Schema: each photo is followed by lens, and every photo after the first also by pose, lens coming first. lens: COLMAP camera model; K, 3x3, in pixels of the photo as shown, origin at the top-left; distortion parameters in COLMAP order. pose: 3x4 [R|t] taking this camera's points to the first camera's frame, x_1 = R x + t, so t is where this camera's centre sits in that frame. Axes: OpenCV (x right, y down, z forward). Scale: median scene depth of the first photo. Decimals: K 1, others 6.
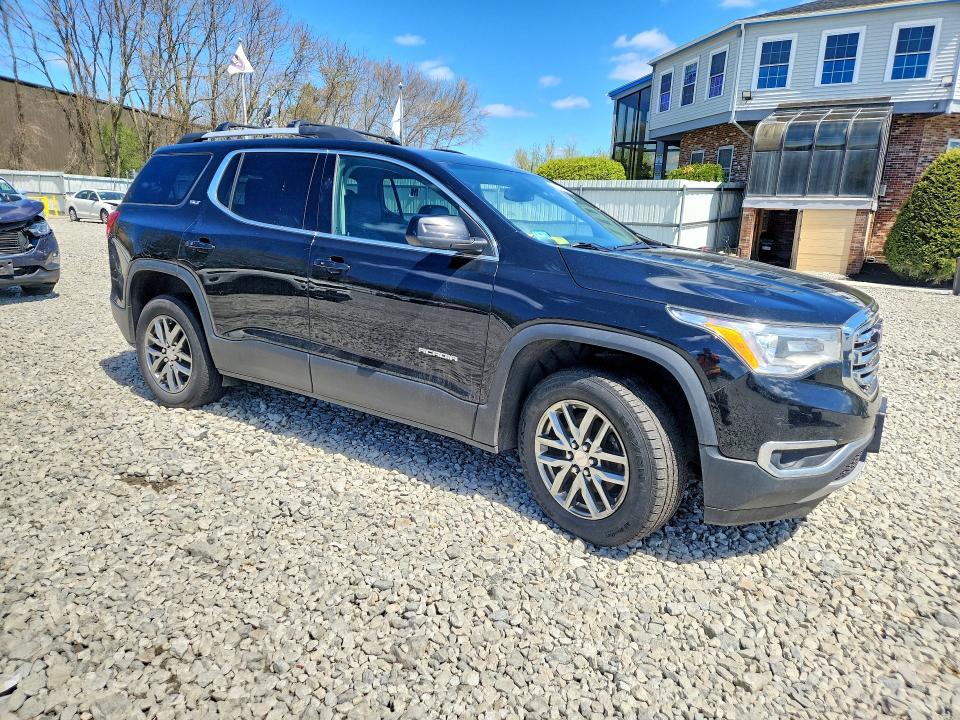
lens RADIAL K [[633.1, 0, 477.1], [0, 633.1, 362.7], [0, 0, 1]] dist [0.000434, -0.007283]
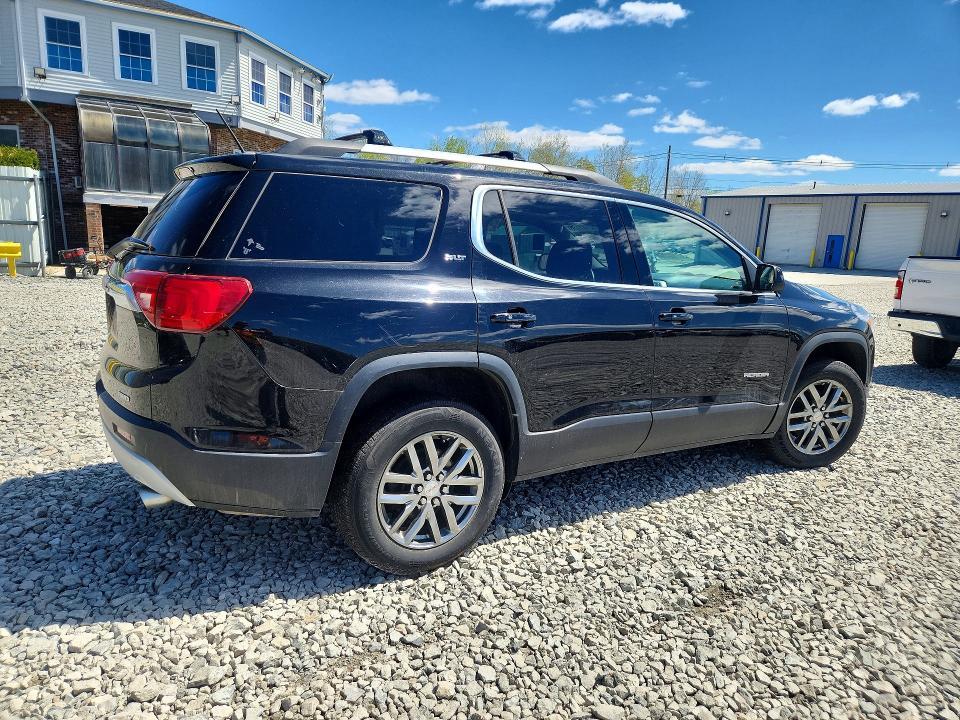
lens RADIAL K [[633.1, 0, 480.5], [0, 633.1, 358.6], [0, 0, 1]] dist [0.000434, -0.007283]
pose [[0.415045, -0.181962, 0.891419, -0.190512], [0.172742, 0.977734, 0.119152, -0.039242], [-0.893251, 0.104532, 0.437236, 0.131471]]
